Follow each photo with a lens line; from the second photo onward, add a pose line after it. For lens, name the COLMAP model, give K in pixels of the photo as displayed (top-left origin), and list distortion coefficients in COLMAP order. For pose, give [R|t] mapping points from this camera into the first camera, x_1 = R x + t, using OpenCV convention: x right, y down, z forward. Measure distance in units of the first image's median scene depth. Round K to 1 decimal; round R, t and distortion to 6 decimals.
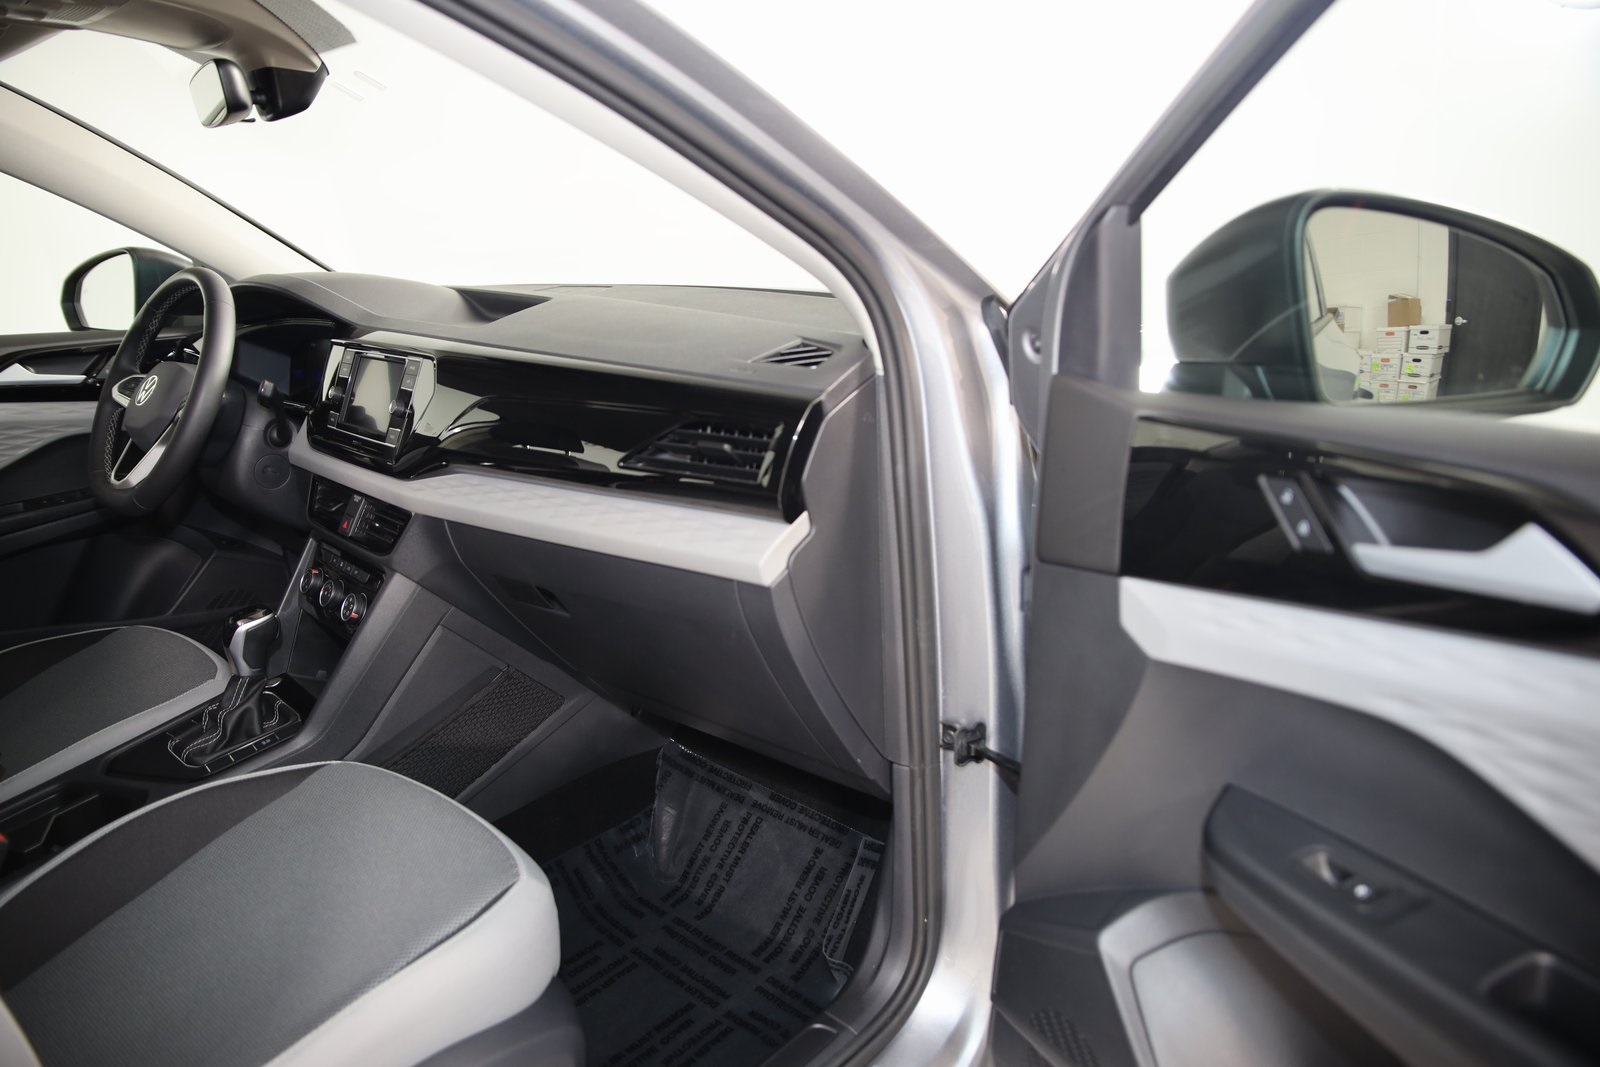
lens RADIAL K [[1069.6, 0, 800.0], [0, 1069.6, 533.5], [0, 0, 1]] dist [-0.145848, 0.097032]
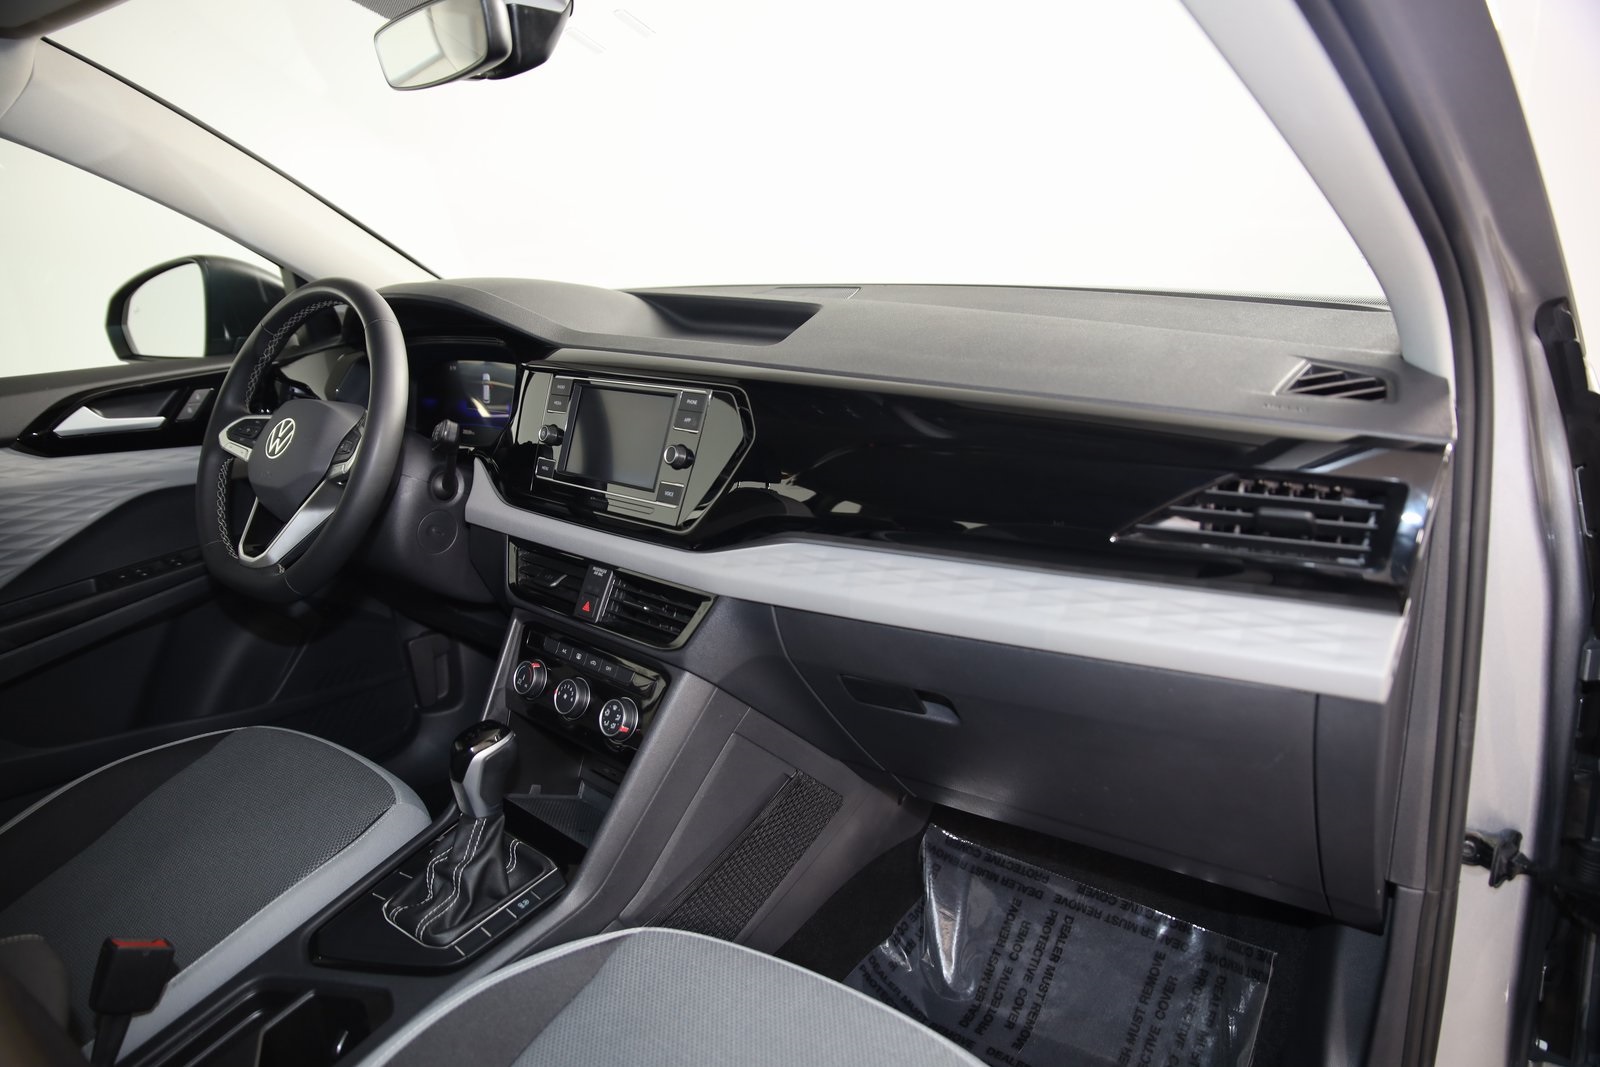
lens RADIAL K [[1069.6, 0, 800.0], [0, 1069.6, 533.5], [0, 0, 1]] dist [-0.145848, 0.097032]
pose [[0.997525, -0.047799, 0.051567, -0.302203], [0.047017, 0.998762, 0.016259, -0.064482], [-0.052280, -0.013794, 0.998537, 0.201437]]
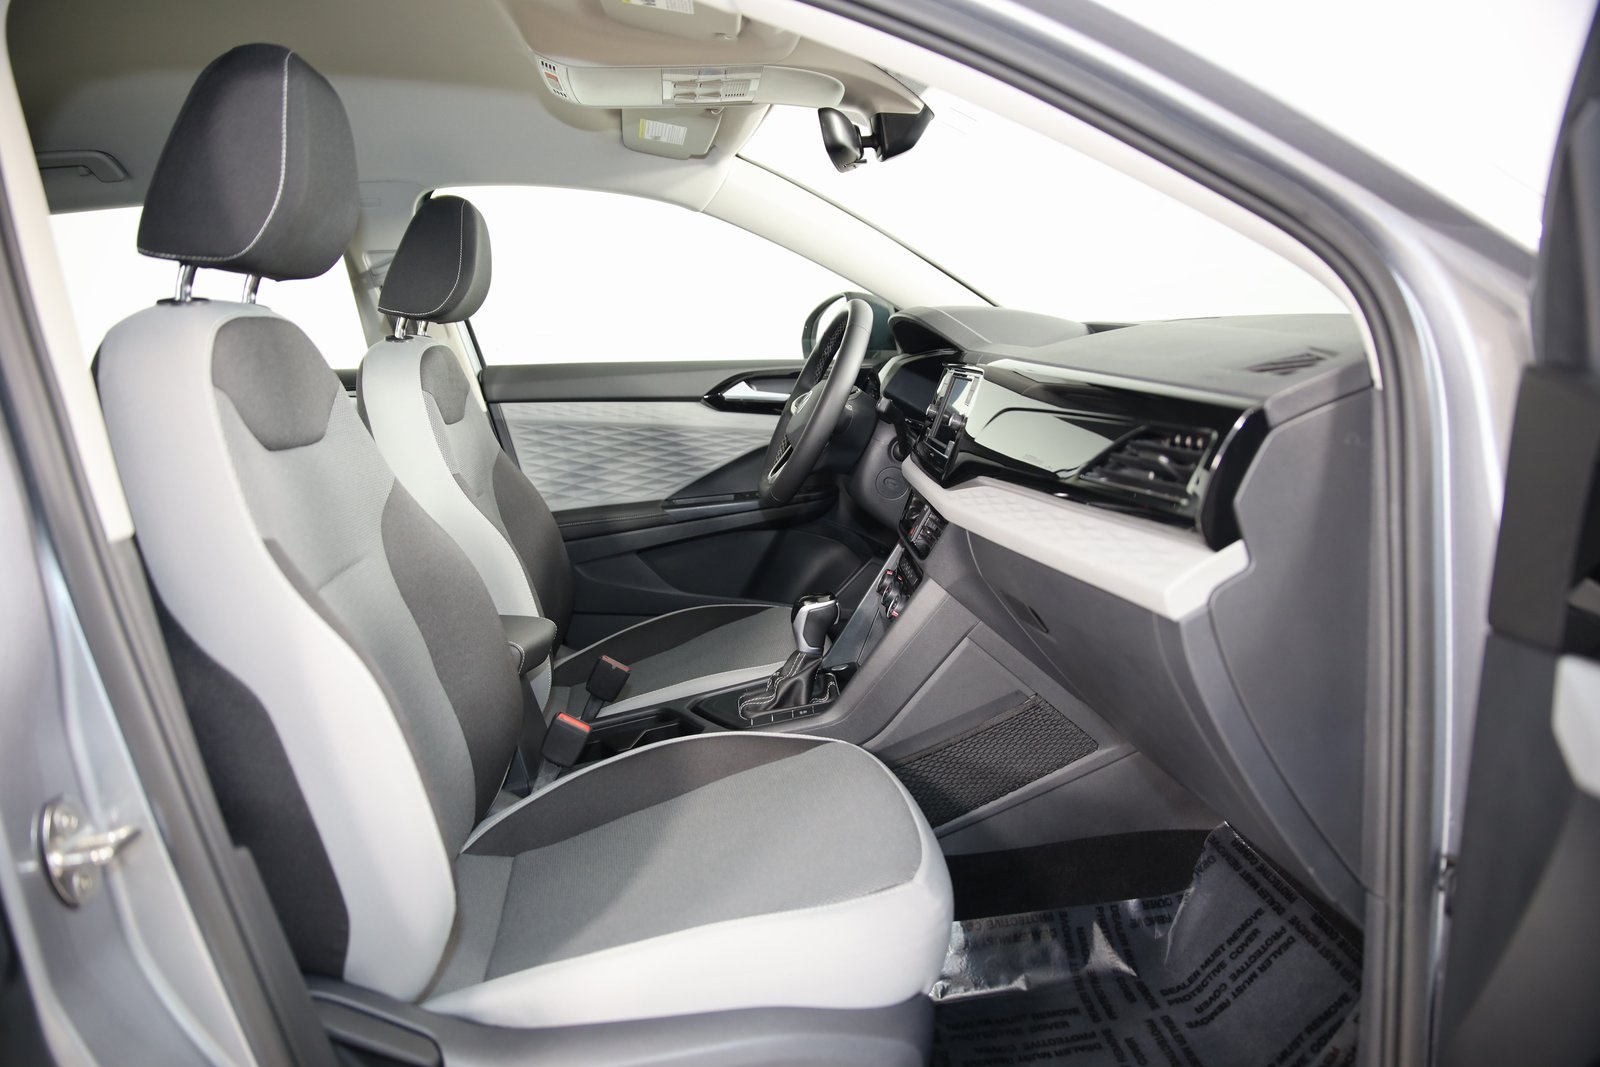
lens RADIAL K [[1069.6, 0, 800.0], [0, 1069.6, 533.5], [0, 0, 1]] dist [-0.145848, 0.097032]
pose [[0.738363, 0.106793, -0.665894, 0.194817], [-0.154544, 0.987901, -0.012929, 0.024602], [0.656457, 0.112456, 0.745934, 0.109138]]
